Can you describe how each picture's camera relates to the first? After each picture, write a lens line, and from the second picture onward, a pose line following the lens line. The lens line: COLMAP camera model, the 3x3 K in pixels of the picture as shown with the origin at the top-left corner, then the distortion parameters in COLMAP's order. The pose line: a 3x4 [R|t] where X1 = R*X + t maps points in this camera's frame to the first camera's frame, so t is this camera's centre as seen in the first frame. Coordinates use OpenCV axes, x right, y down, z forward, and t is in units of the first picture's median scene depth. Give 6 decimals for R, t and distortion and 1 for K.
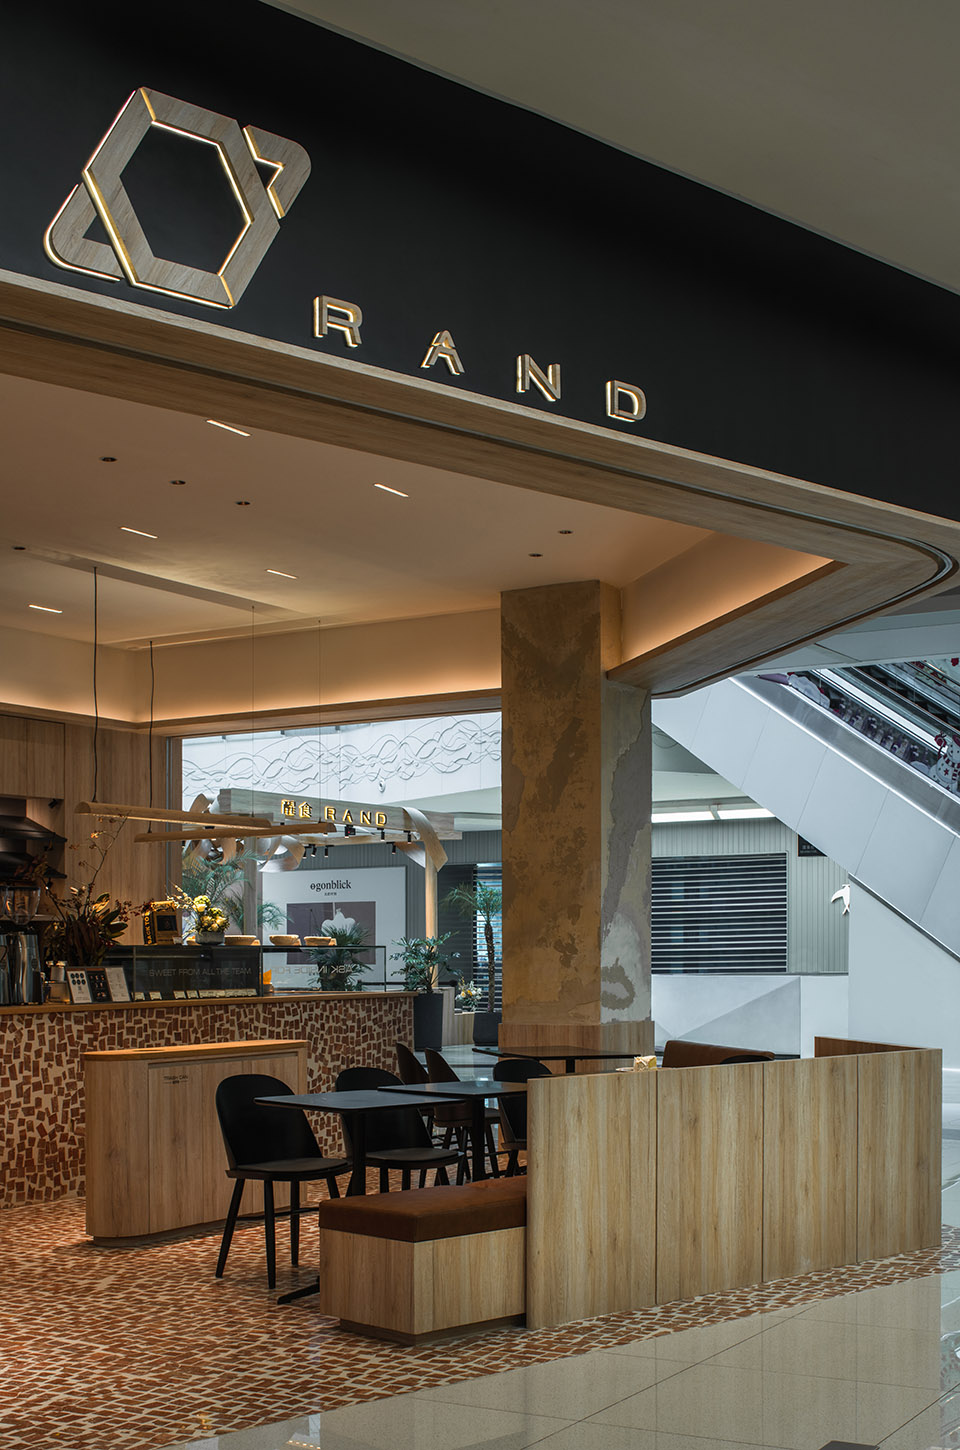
lens RADIAL K [[1826.5, 0, 481.0], [0, 1826.5, 962.7], [0, 0, 1]] dist [-0.076185, 0.052579]
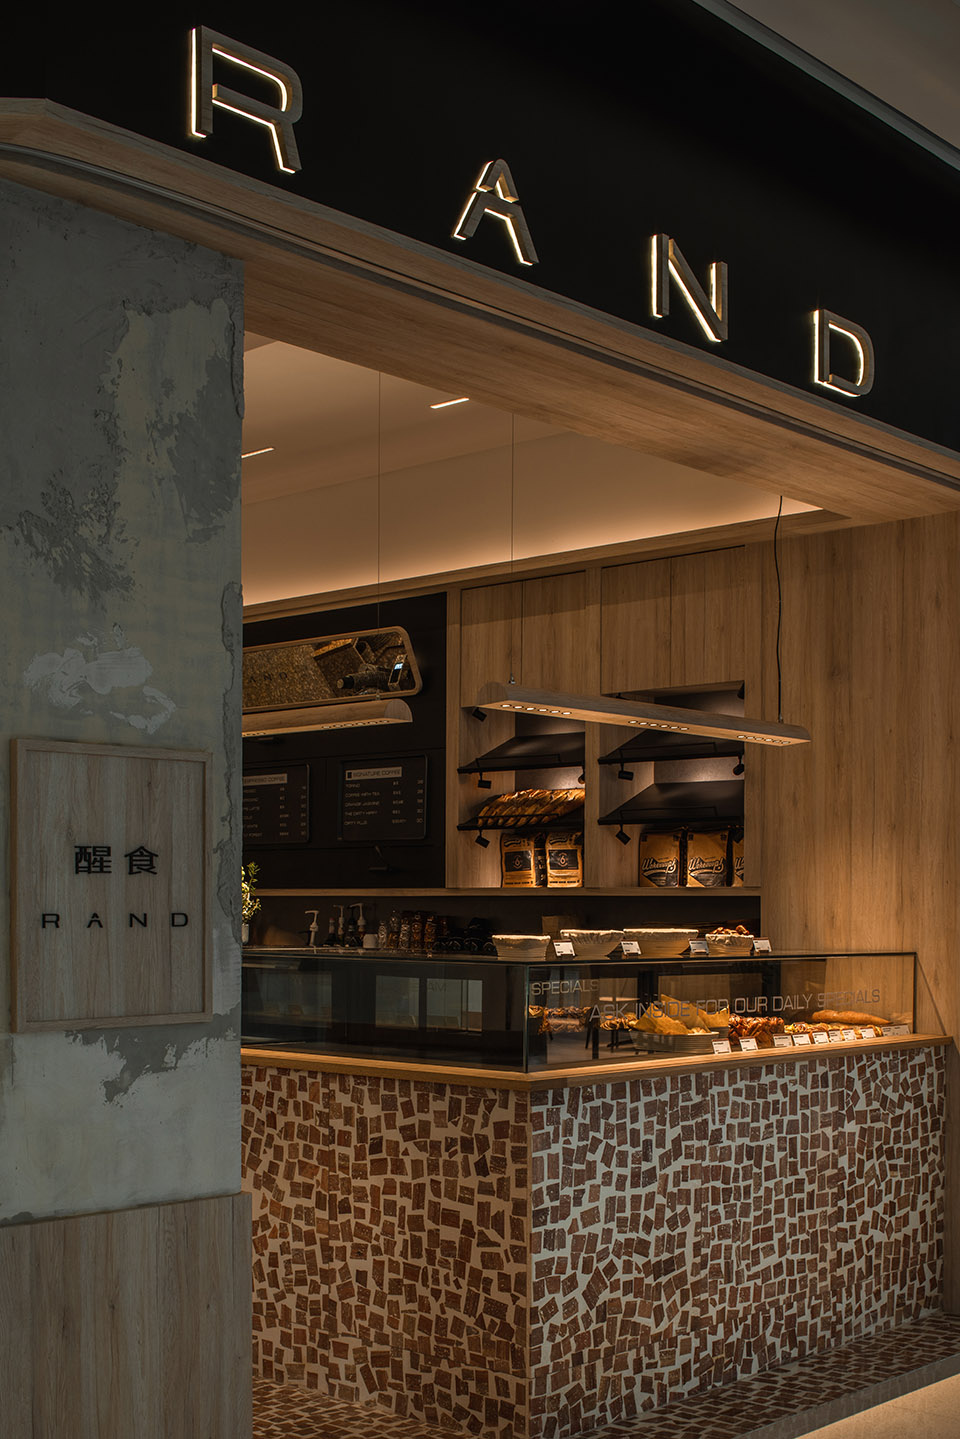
lens RADIAL K [[1824.6, 0, 477.9], [0, 1824.6, 937.7], [0, 0, 1]] dist [-0.068937, 0.085091]
pose [[-0.205860, 0.024269, -0.978280, 0.446282], [-0.007801, 0.999620, 0.026440, -0.032034], [0.978550, 0.013074, -0.205593, 1.357616]]
